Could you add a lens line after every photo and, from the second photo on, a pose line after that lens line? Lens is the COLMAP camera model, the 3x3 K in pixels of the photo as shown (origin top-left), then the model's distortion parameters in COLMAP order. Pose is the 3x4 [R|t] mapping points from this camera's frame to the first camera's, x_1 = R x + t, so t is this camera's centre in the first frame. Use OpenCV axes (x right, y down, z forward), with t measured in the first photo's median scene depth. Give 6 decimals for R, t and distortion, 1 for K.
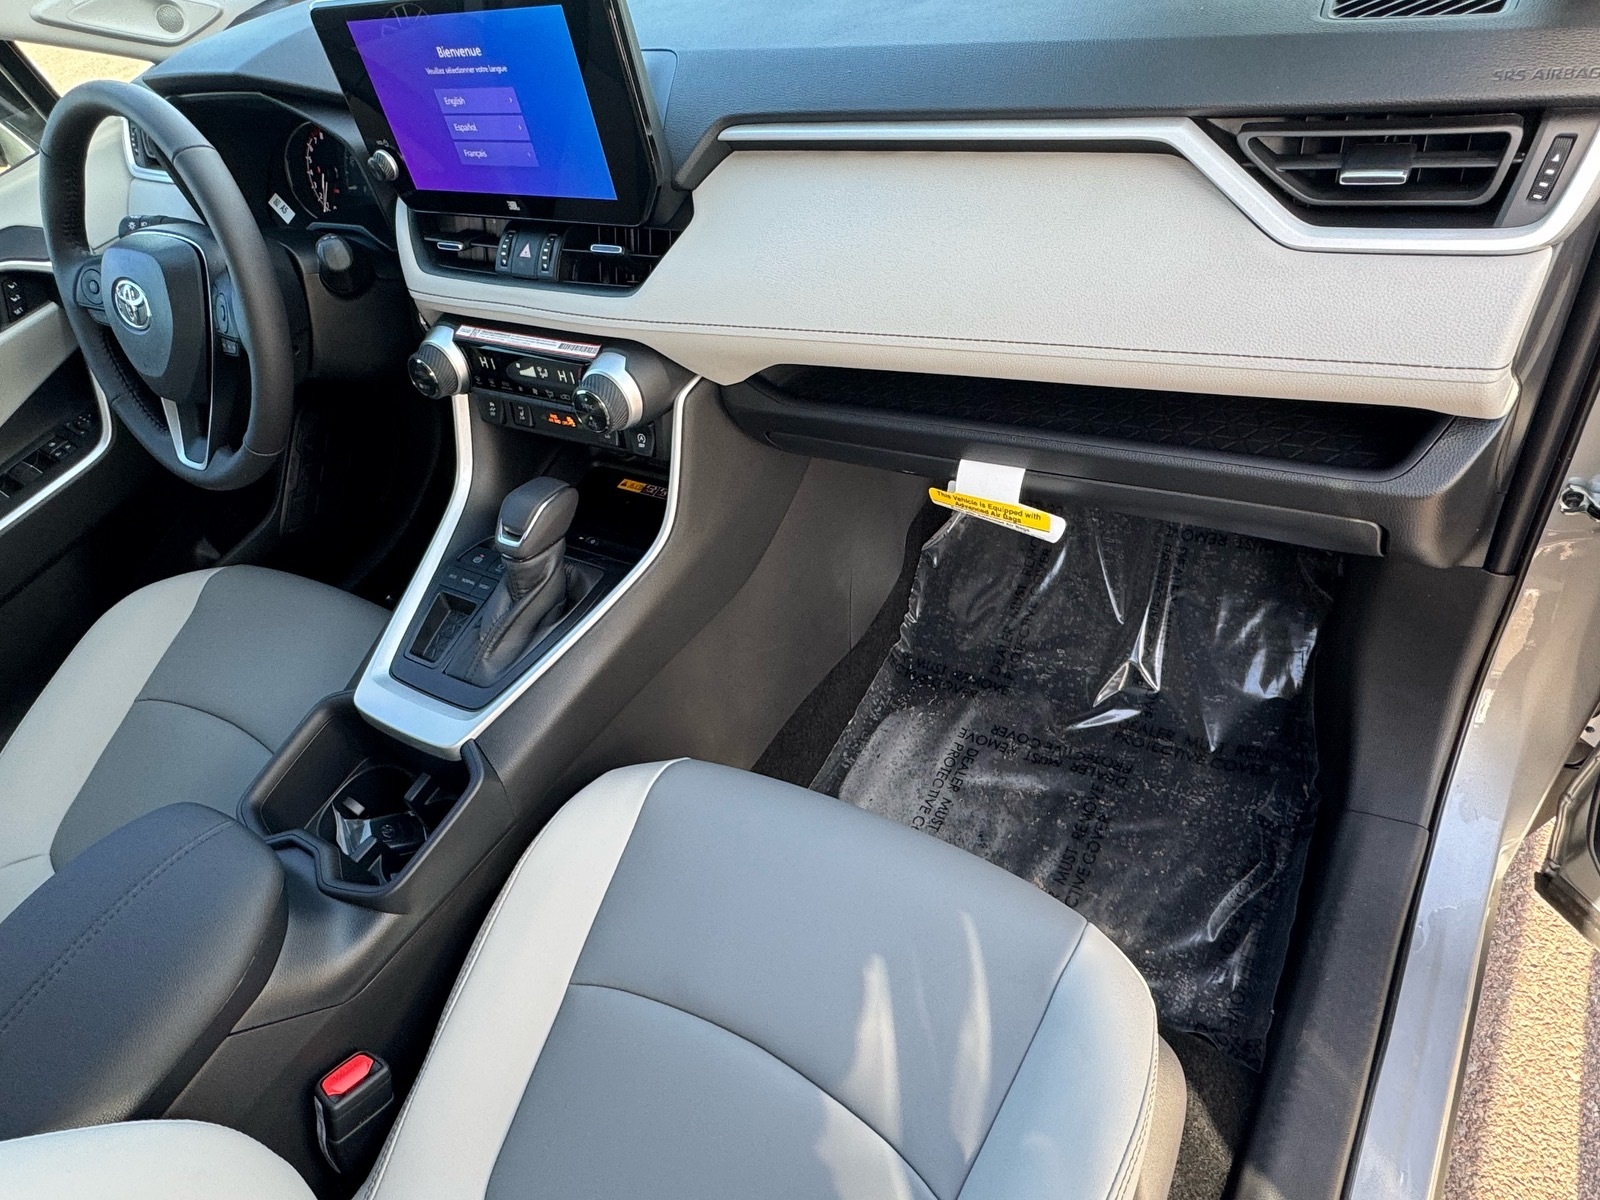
lens RADIAL K [[1027.6, 0, 799.5], [0, 1027.6, 598.6], [0, 0, 1]] dist [-0.023152, -0.003690]
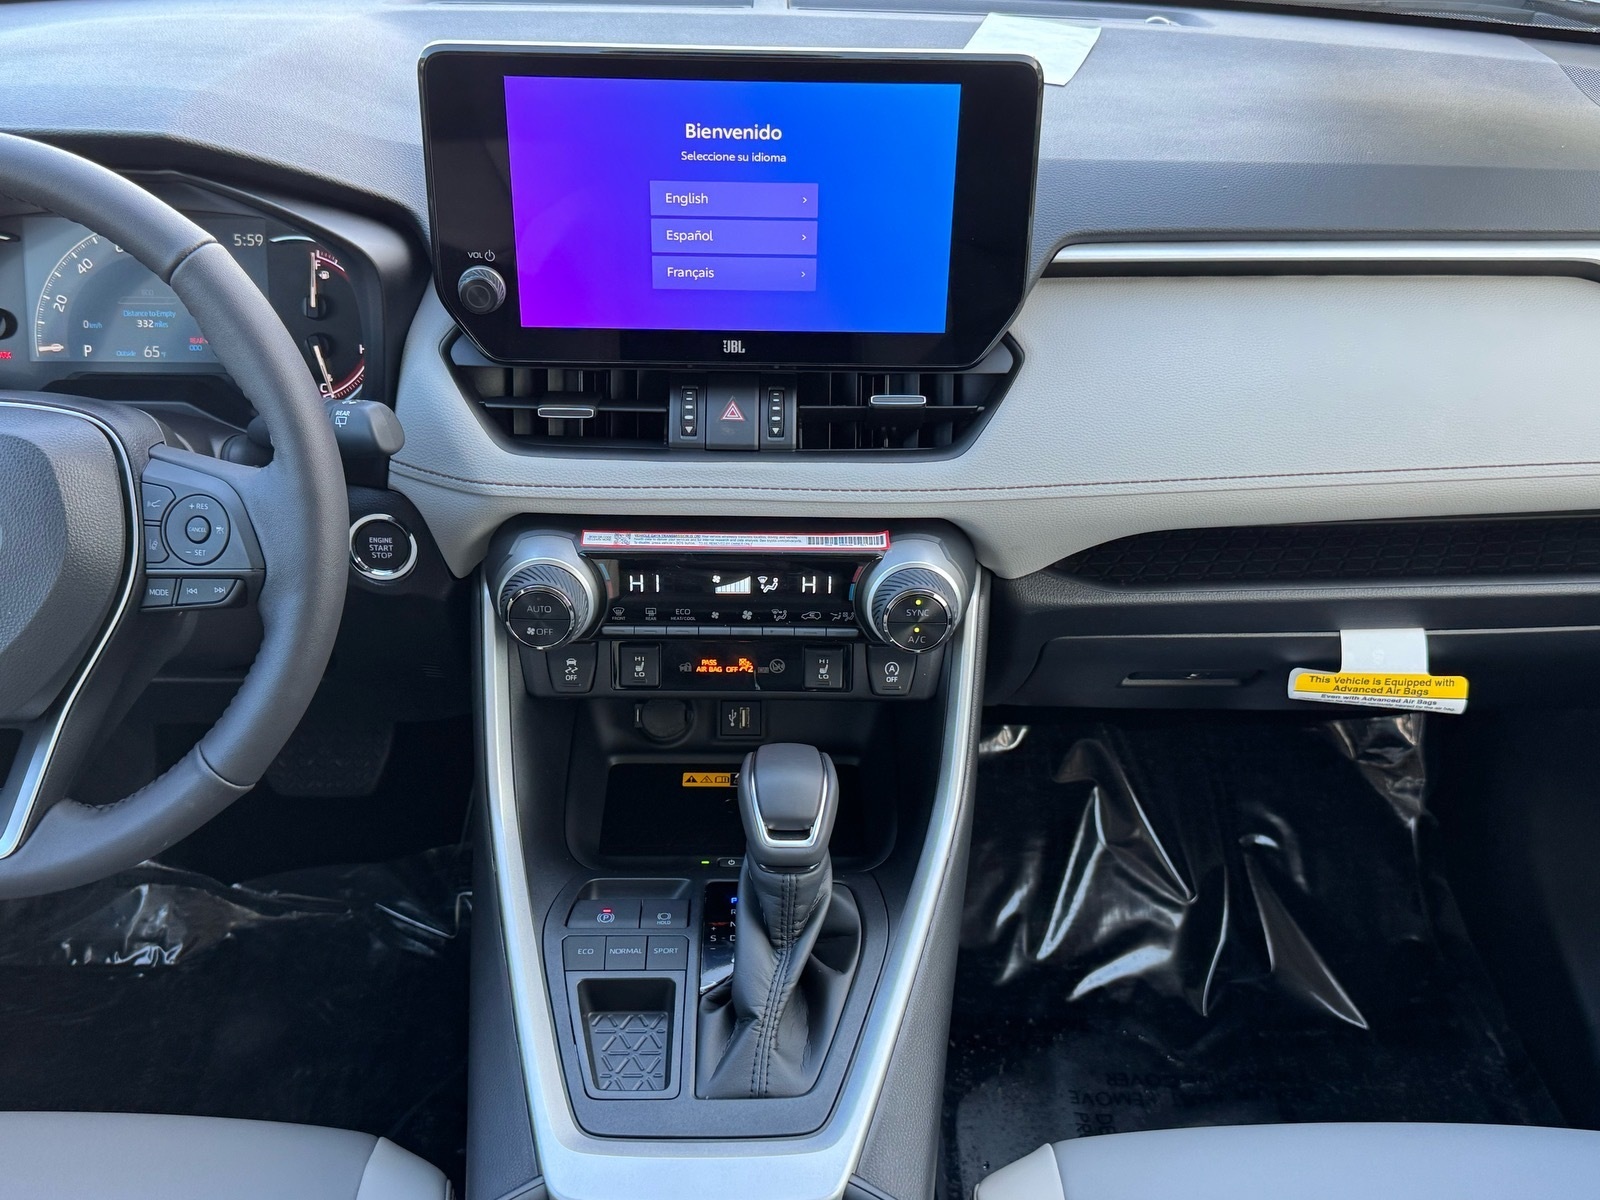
lens RADIAL K [[1689.3, 0, 795.0], [0, 1689.3, 609.3], [0, 0, 1]] dist [0.072103, 0.000000]
pose [[0.831653, -0.076363, 0.550020, -0.905038], [0.228139, 0.950031, -0.213056, 0.035434], [-0.506267, 0.302670, 0.807518, 0.117523]]
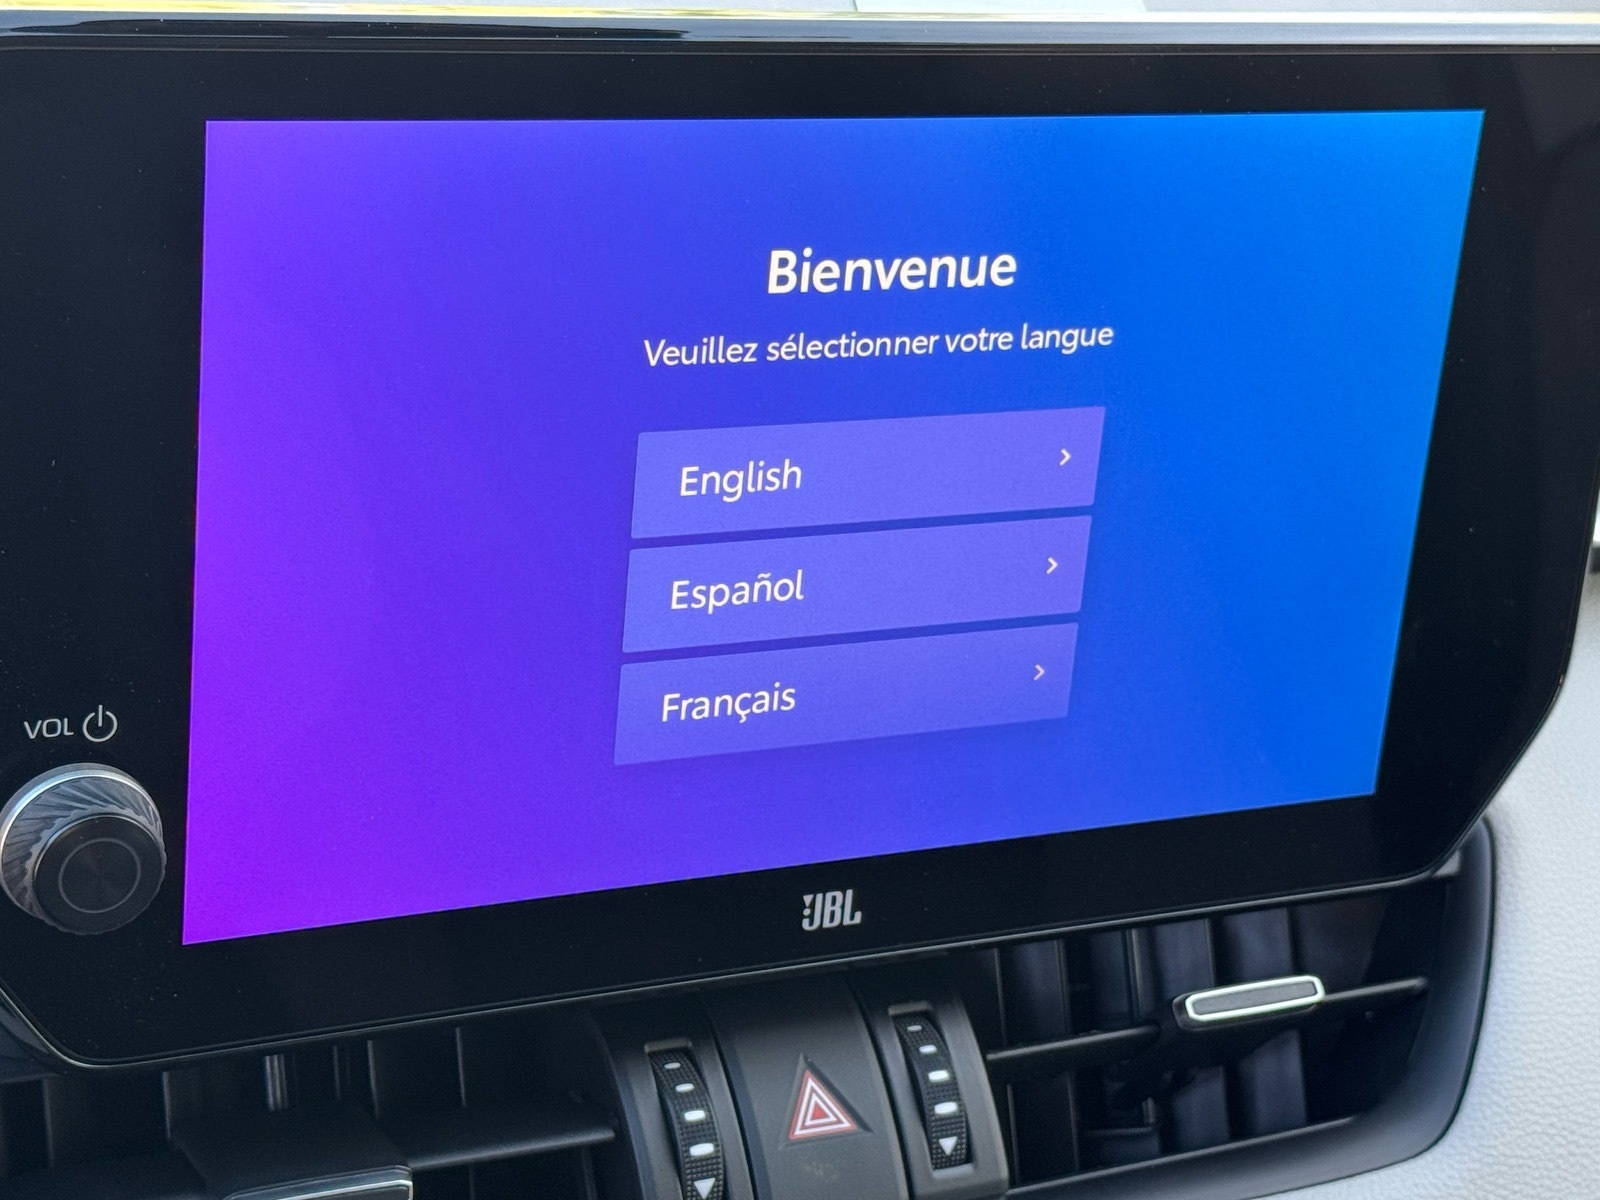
lens RADIAL K [[3154.6, 0, 804.7], [0, 3154.6, 590.0], [0, 0, 1]] dist [0.157234, 0.000000]
pose [[0.490564, -0.060664, 0.869291, -0.887522], [0.434402, 0.881807, -0.183607, -0.330665], [-0.755408, 0.467693, 0.458936, 0.676929]]
